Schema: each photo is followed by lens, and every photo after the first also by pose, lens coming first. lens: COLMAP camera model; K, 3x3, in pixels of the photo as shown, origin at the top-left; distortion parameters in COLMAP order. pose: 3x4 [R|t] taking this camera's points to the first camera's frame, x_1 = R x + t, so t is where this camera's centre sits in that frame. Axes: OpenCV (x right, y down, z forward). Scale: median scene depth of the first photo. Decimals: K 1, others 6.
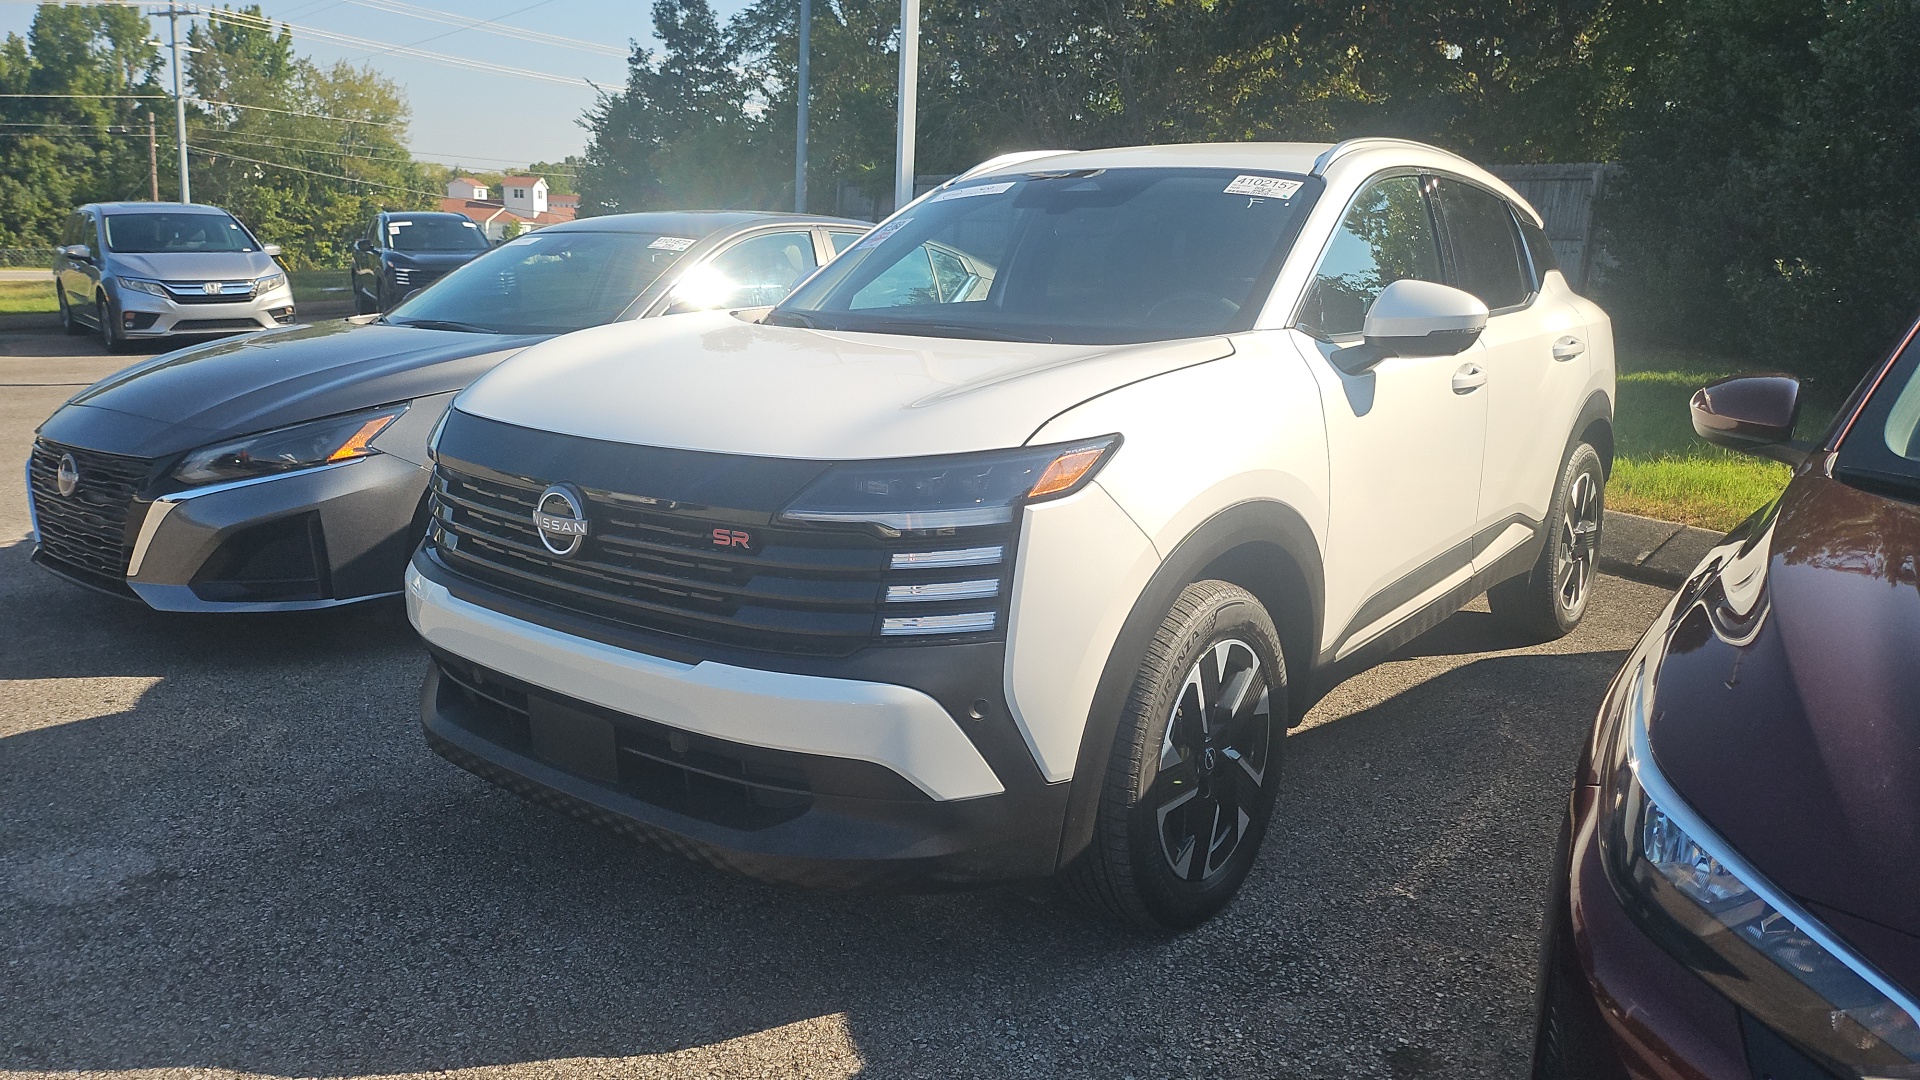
lens RADIAL K [[1359.6, 0, 959.3], [0, 1359.6, 541.2], [0, 0, 1]] dist [0.058253, -0.059090]
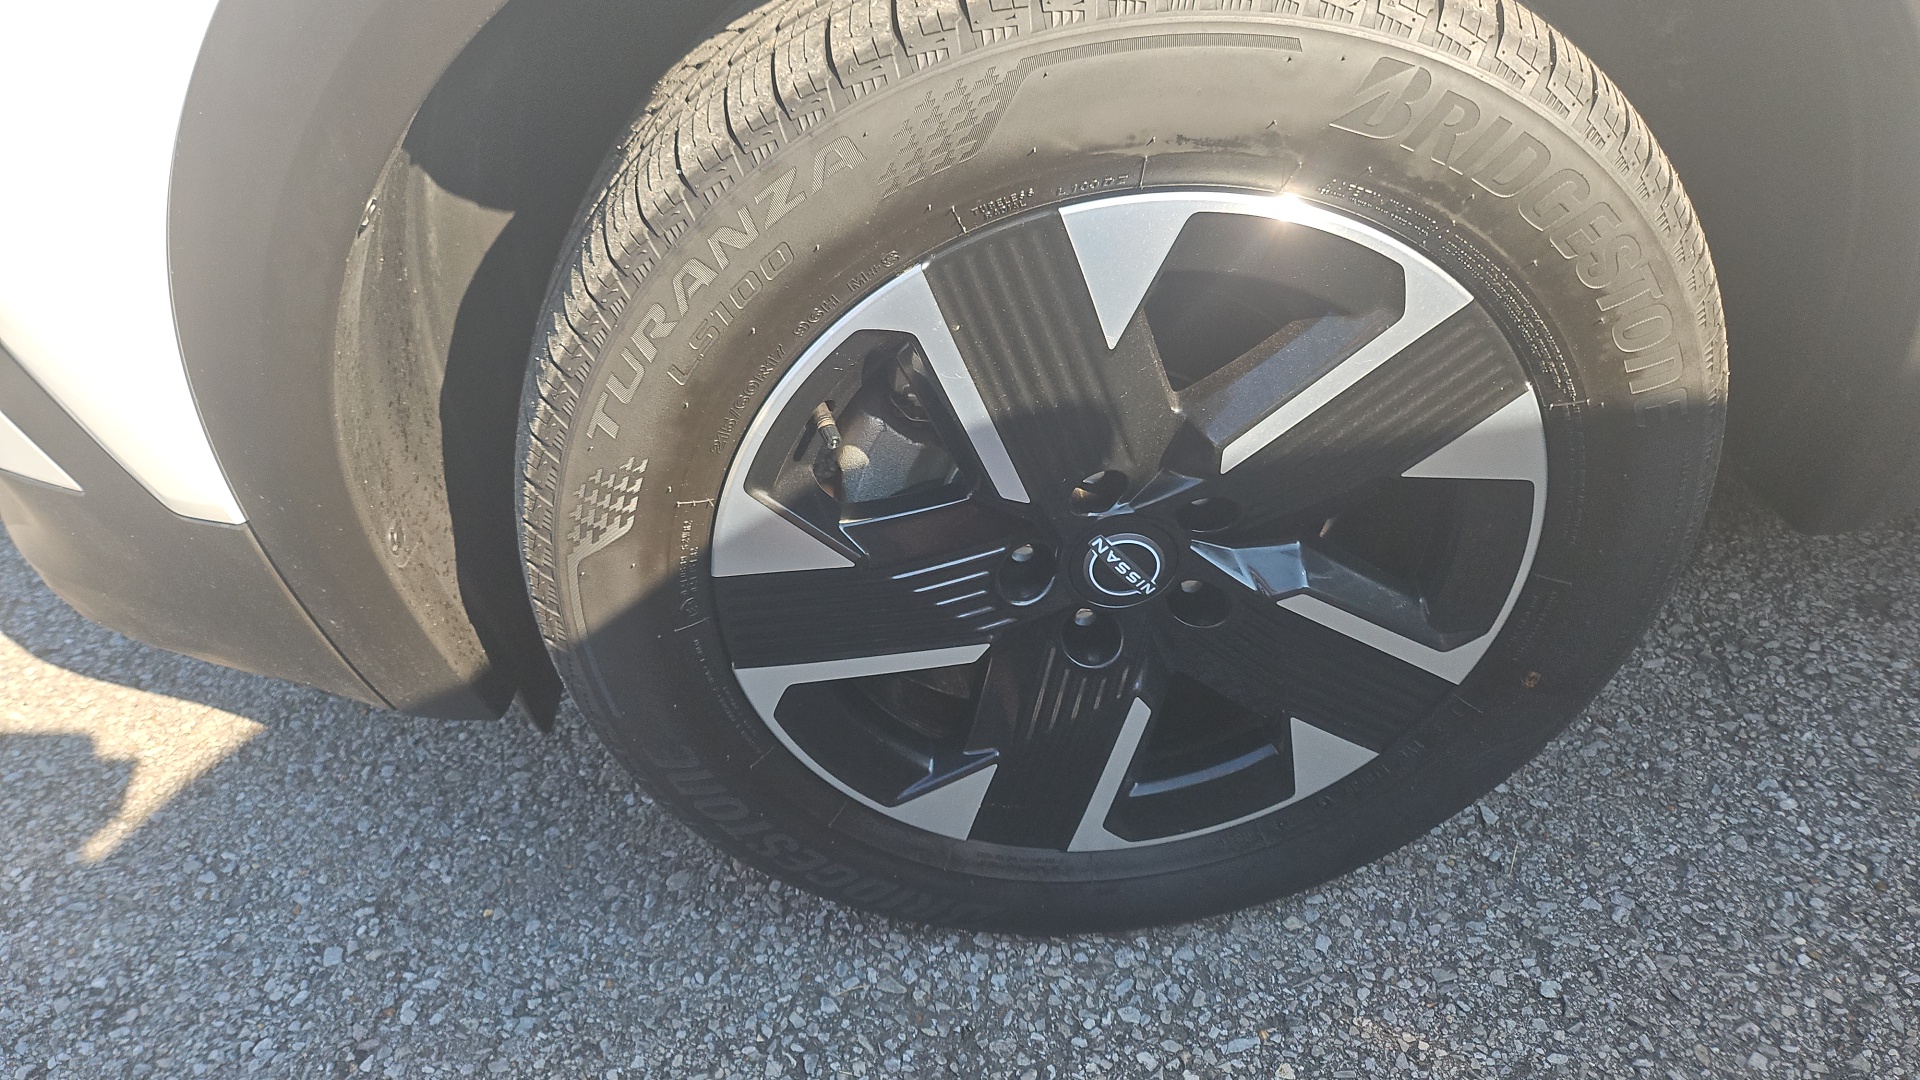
lens RADIAL K [[1359.6, 0, 961.0], [0, 1359.6, 540.0], [0, 0, 1]] dist [0.058253, -0.059090]
pose [[0.672815, 0.403534, -0.620065, 0.380818], [-0.055183, 0.863179, 0.501873, 0.004047], [0.737750, -0.303451, 0.603028, 0.874419]]
